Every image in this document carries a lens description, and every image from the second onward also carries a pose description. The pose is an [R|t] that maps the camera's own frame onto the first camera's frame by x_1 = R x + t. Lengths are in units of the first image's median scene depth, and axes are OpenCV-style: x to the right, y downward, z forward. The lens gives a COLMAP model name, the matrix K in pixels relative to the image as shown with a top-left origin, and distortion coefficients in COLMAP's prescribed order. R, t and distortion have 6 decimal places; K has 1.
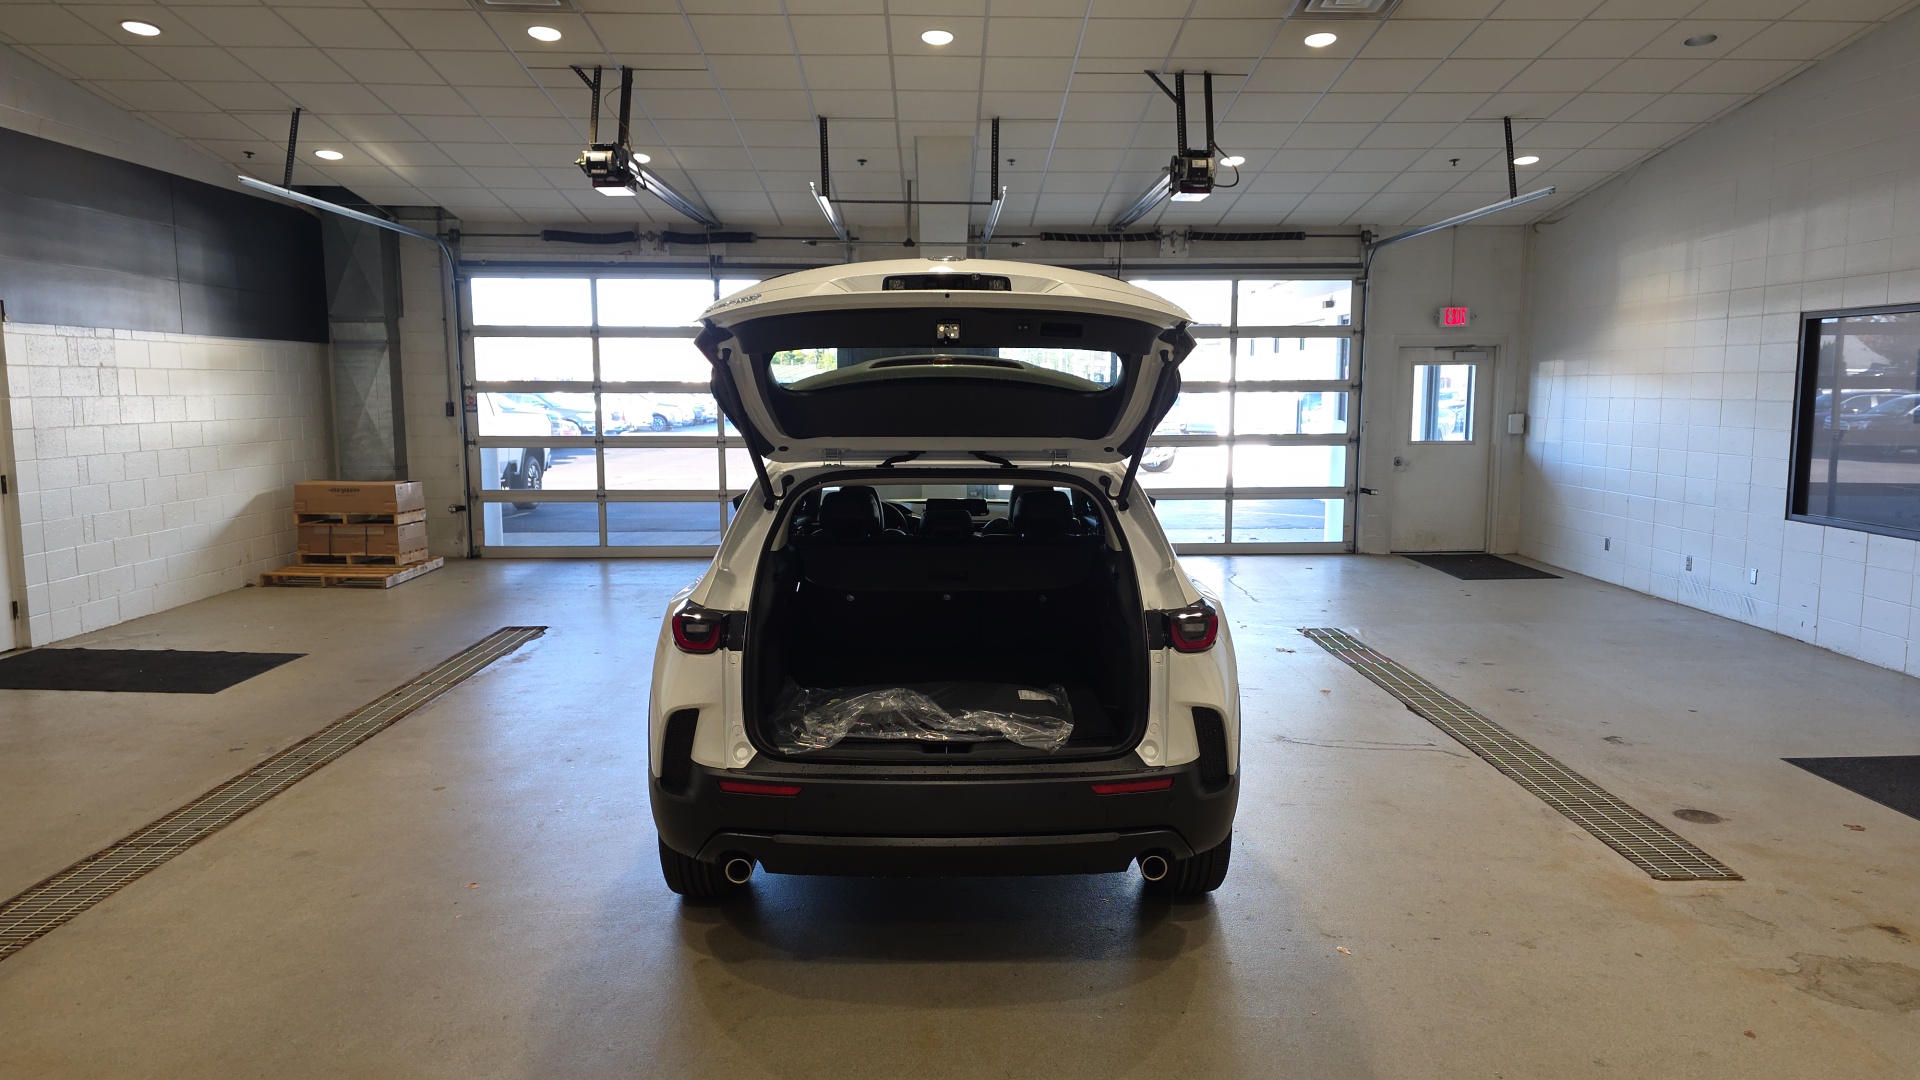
lens RADIAL K [[1284.6, 0, 978.4], [0, 1284.6, 553.0], [0, 0, 1]] dist [0.063040, -0.055498]
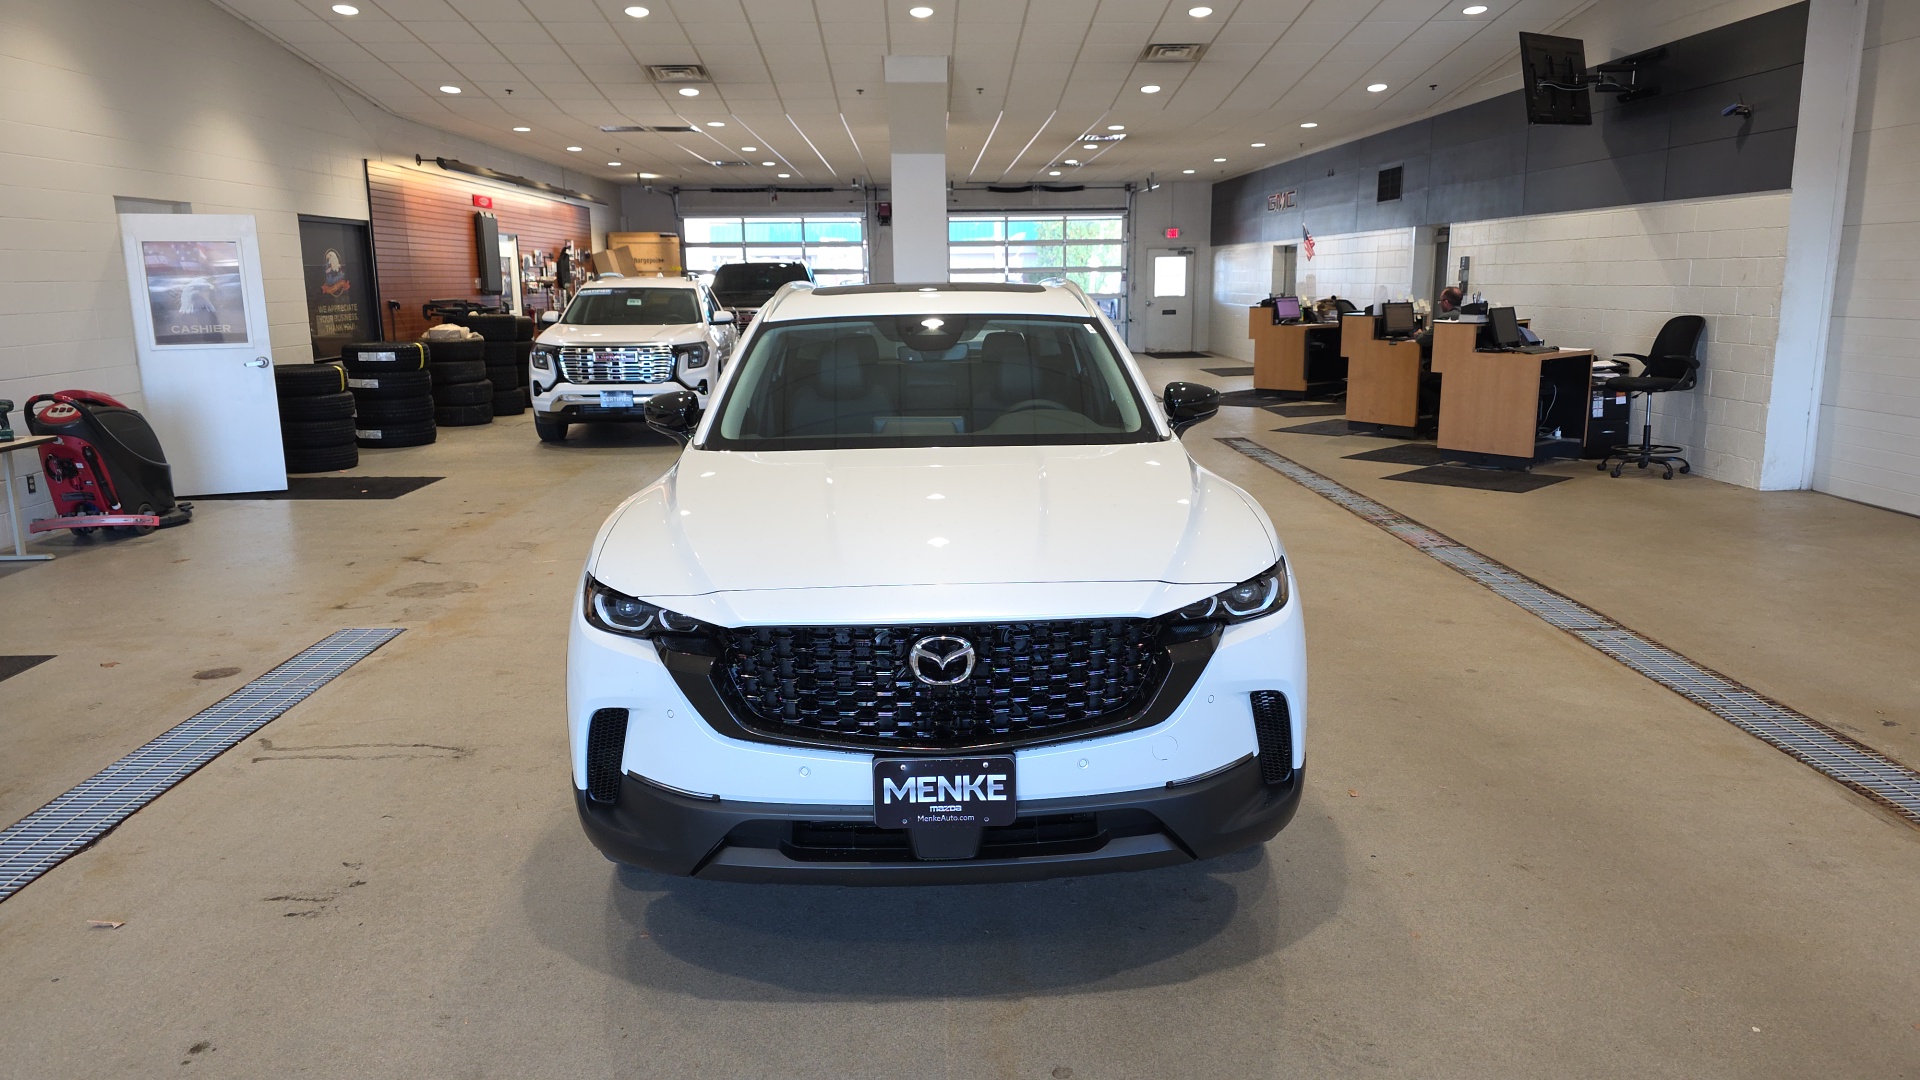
lens RADIAL K [[1284.6, 0, 976.4], [0, 1284.6, 541.2], [0, 0, 1]] dist [0.063040, -0.055498]
pose [[-0.999841, 0.014105, -0.010883, -0.028196], [0.009826, 0.946148, 0.323585, -0.139647], [0.014861, 0.323427, -0.946136, 1.190000]]
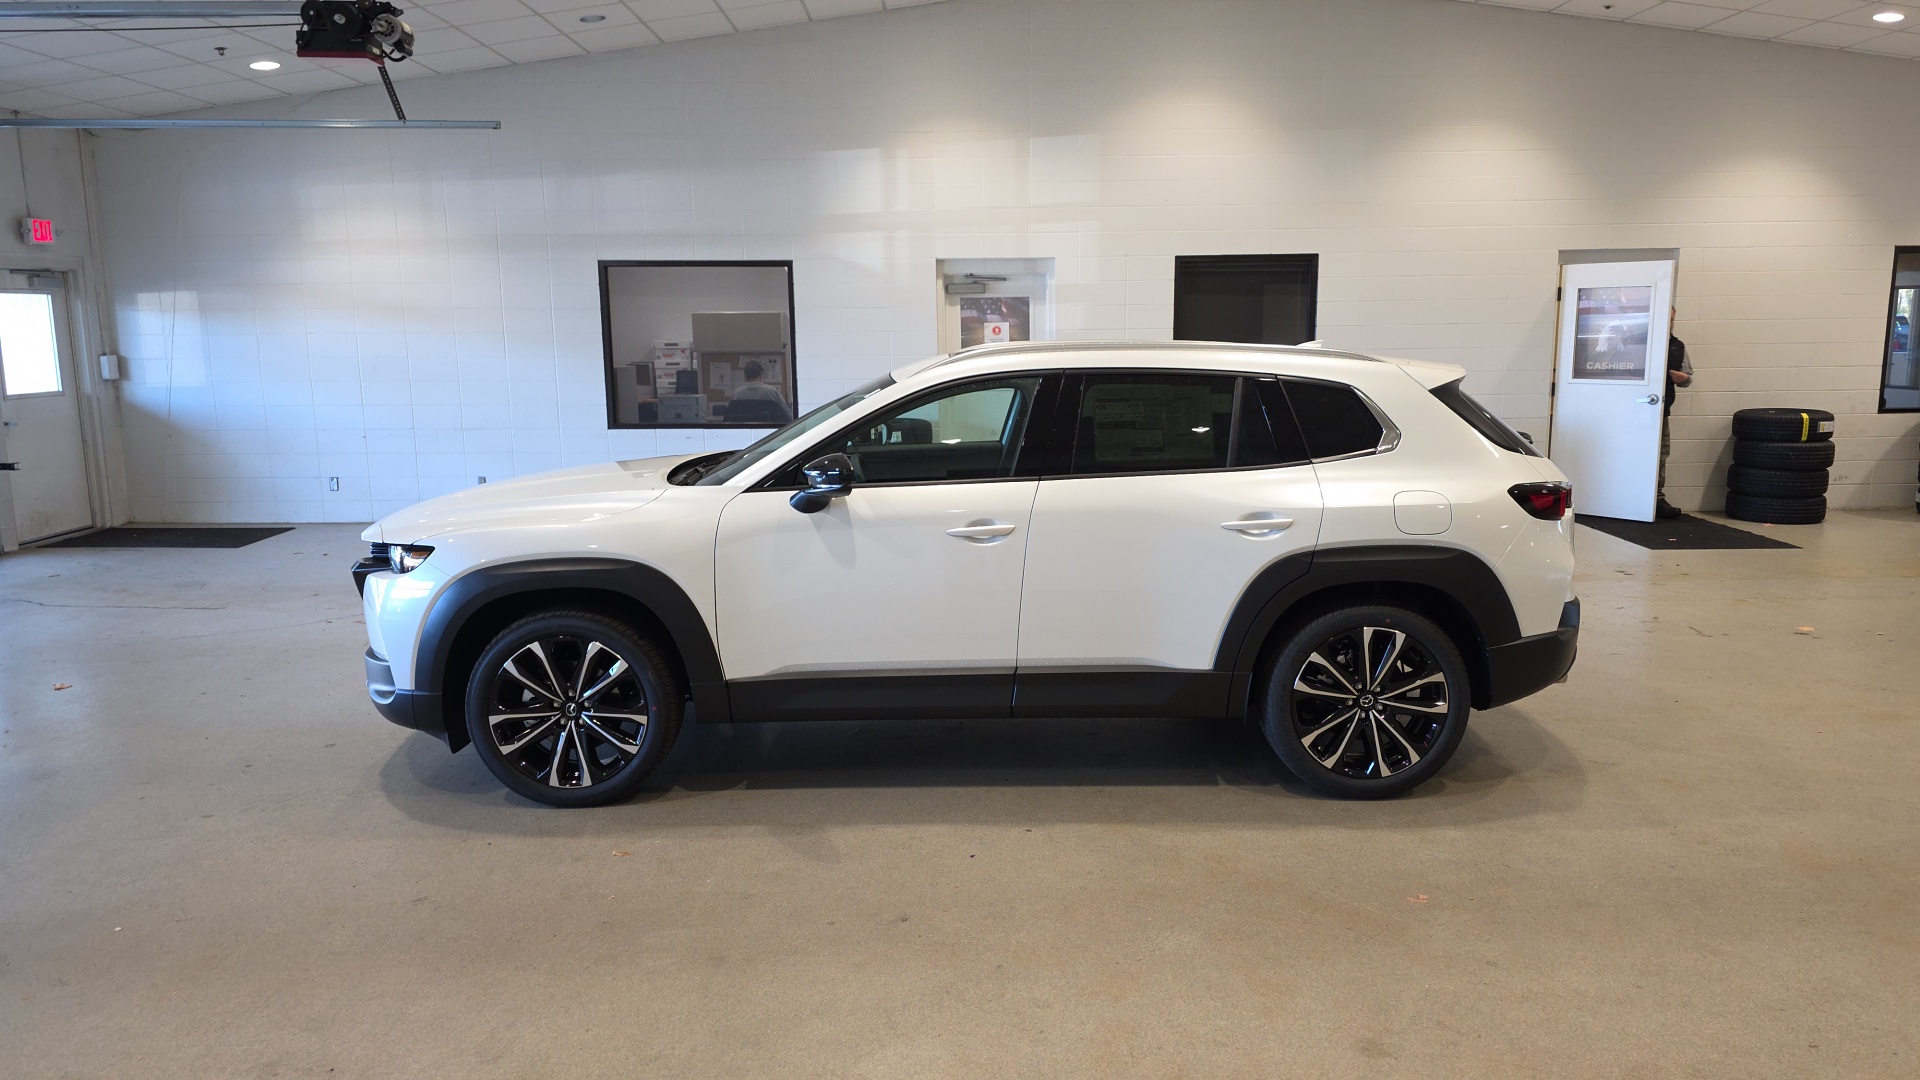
lens RADIAL K [[1284.6, 0, 981.3], [0, 1284.6, 541.0], [0, 0, 1]] dist [0.063040, -0.055498]
pose [[0.013461, -0.166047, 0.986026, -0.606958], [0.135239, 0.977356, 0.162741, -0.074775], [-0.990722, 0.131159, 0.035612, 0.626100]]
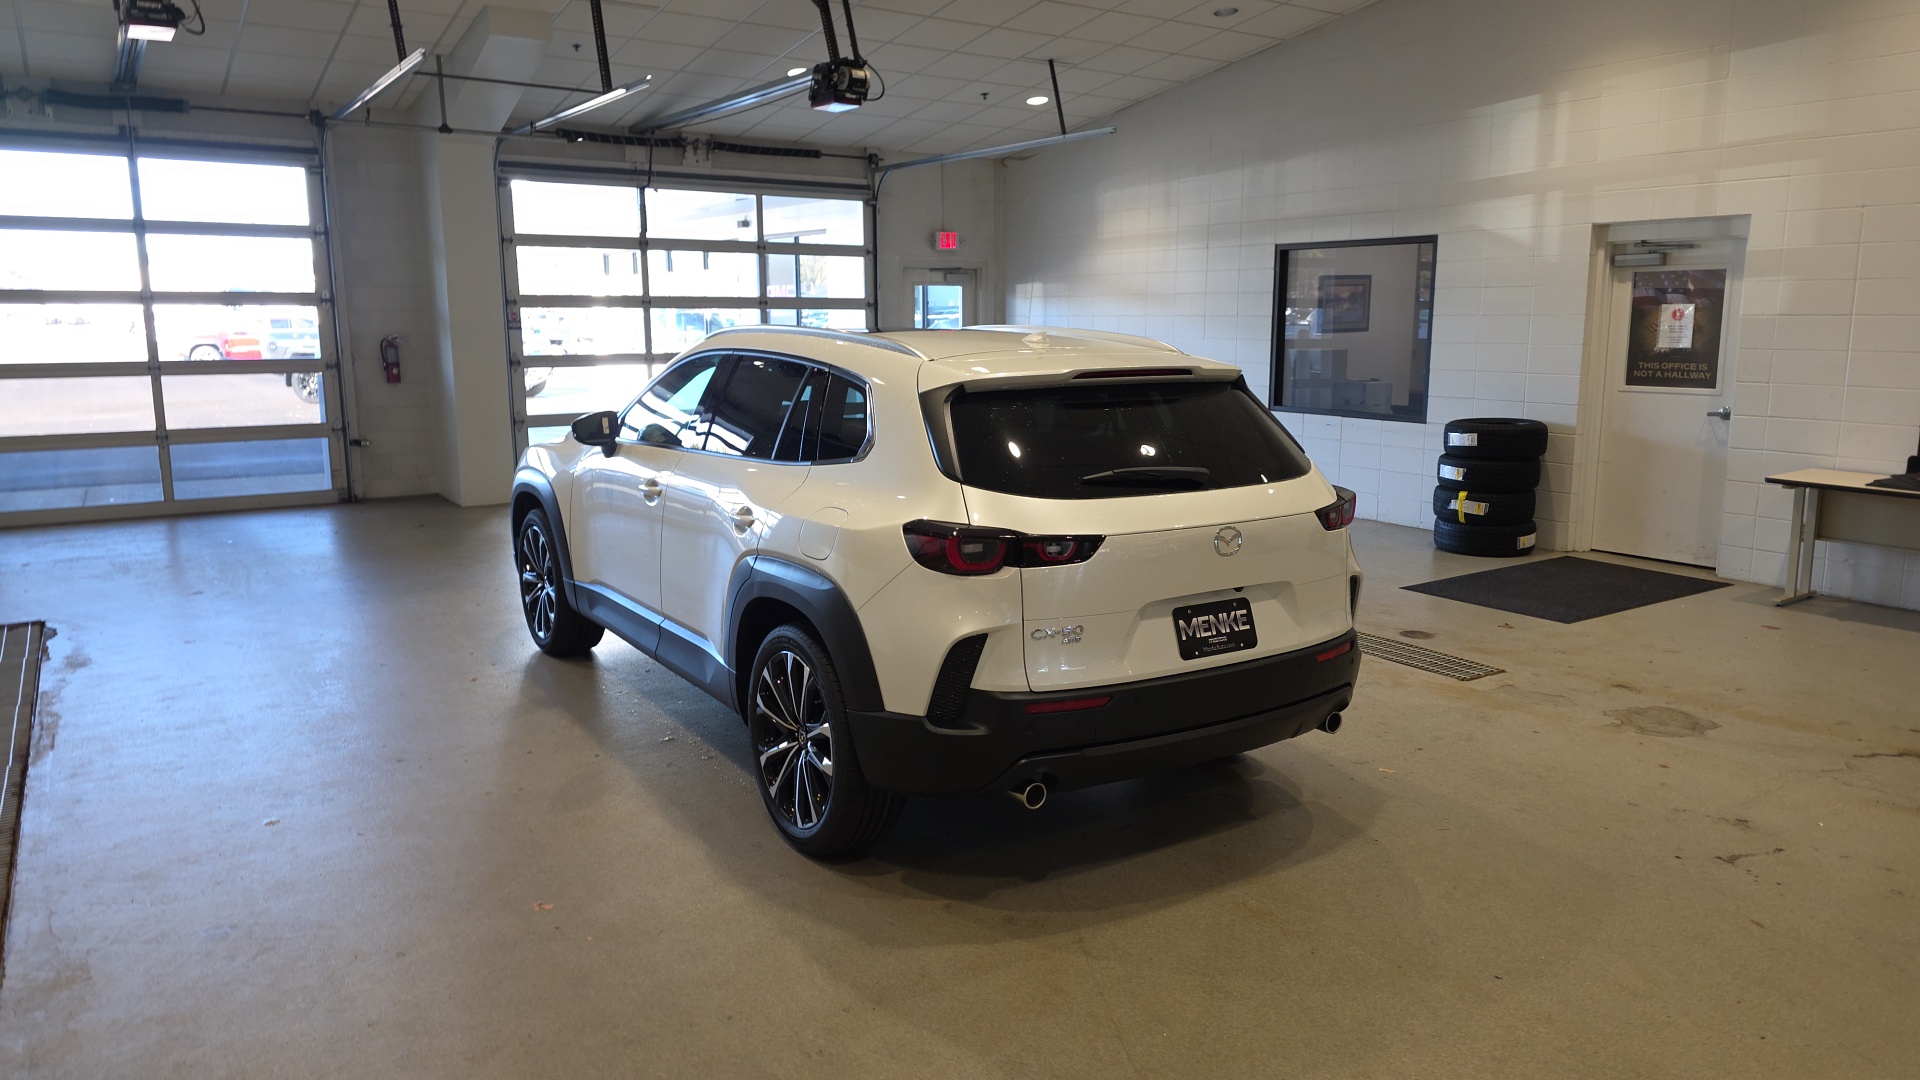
lens RADIAL K [[1284.6, 0, 979.4], [0, 1284.6, 537.4], [0, 0, 1]] dist [0.063040, -0.055498]
pose [[0.845061, -0.091211, 0.526833, -0.288915], [0.066891, 0.995636, 0.065080, -0.003555], [-0.530470, -0.019756, 0.847474, 0.090493]]
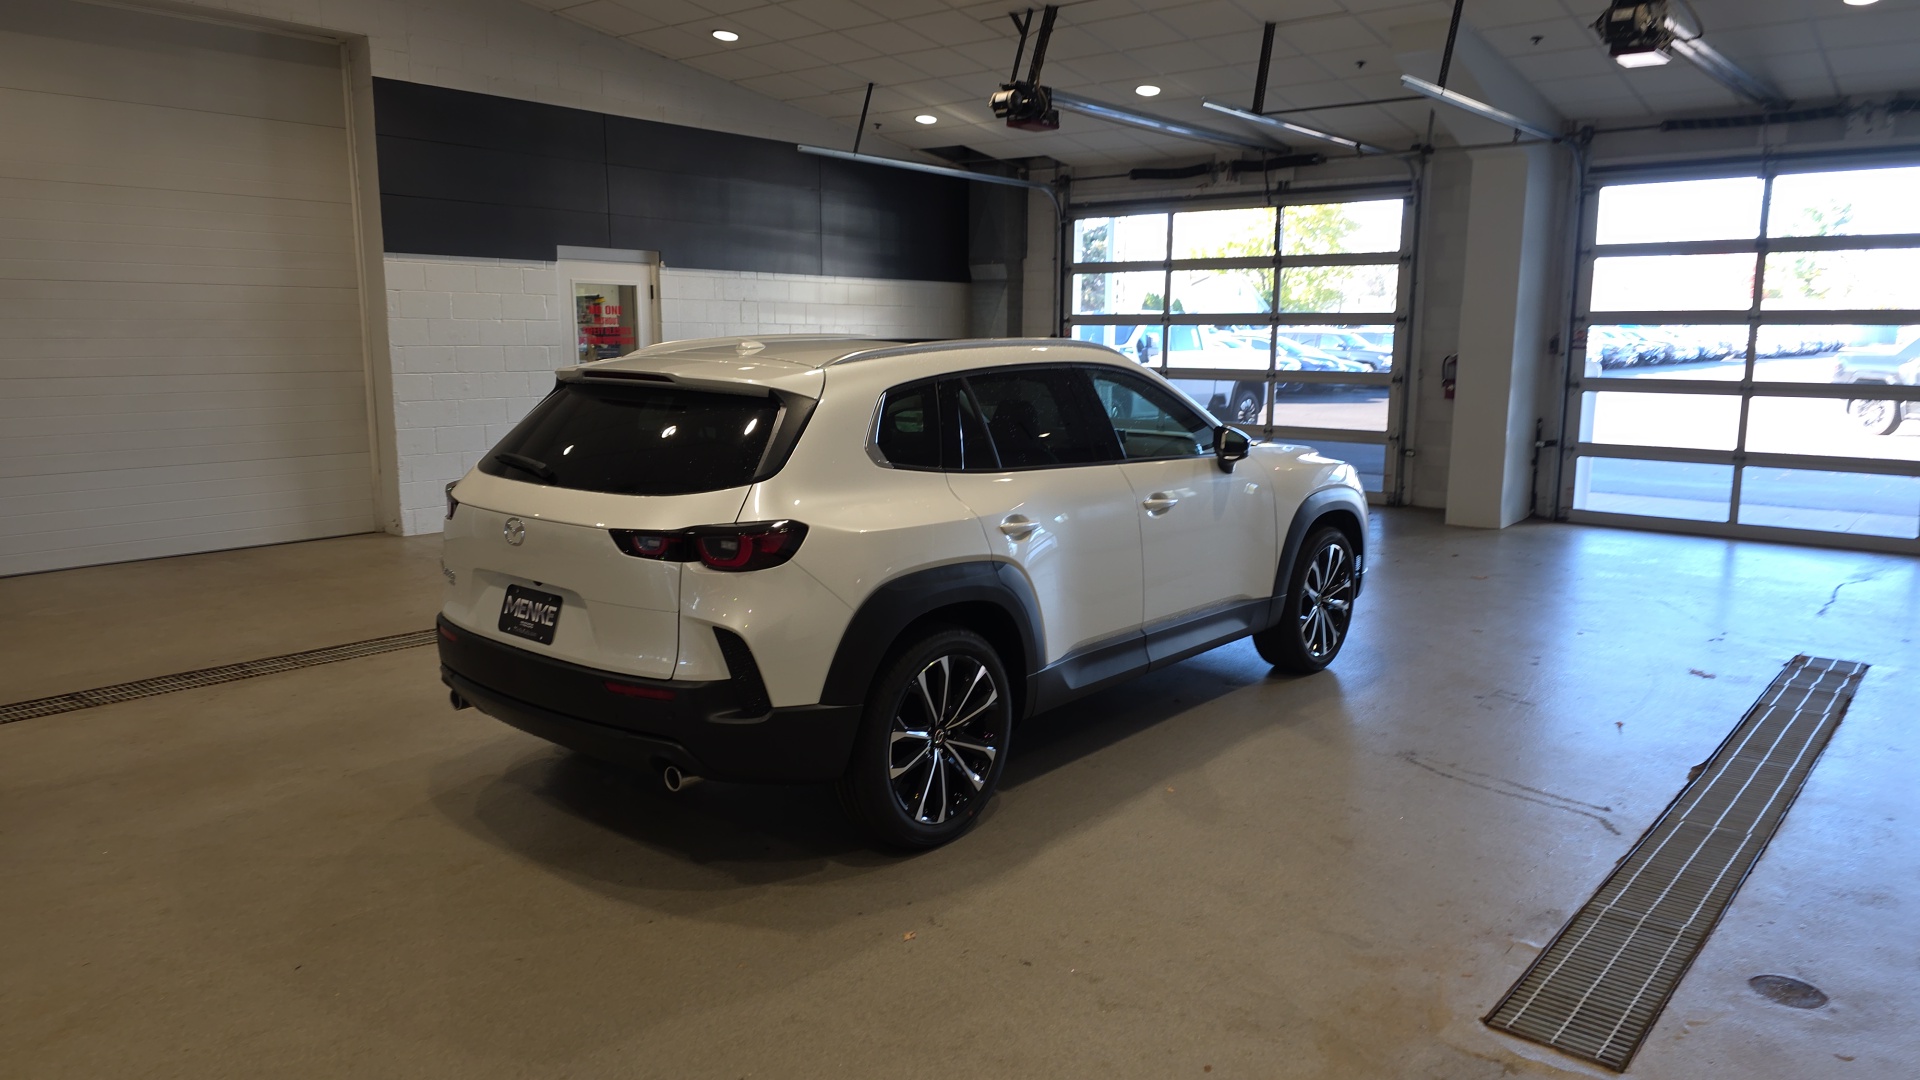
lens RADIAL K [[1284.6, 0, 967.8], [0, 1284.6, 542.6], [0, 0, 1]] dist [0.063040, -0.055498]
pose [[0.752214, 0.115069, -0.648794, 0.386954], [-0.091821, 0.993332, 0.069717, -0.011454], [0.652490, 0.007131, 0.757764, 0.162199]]
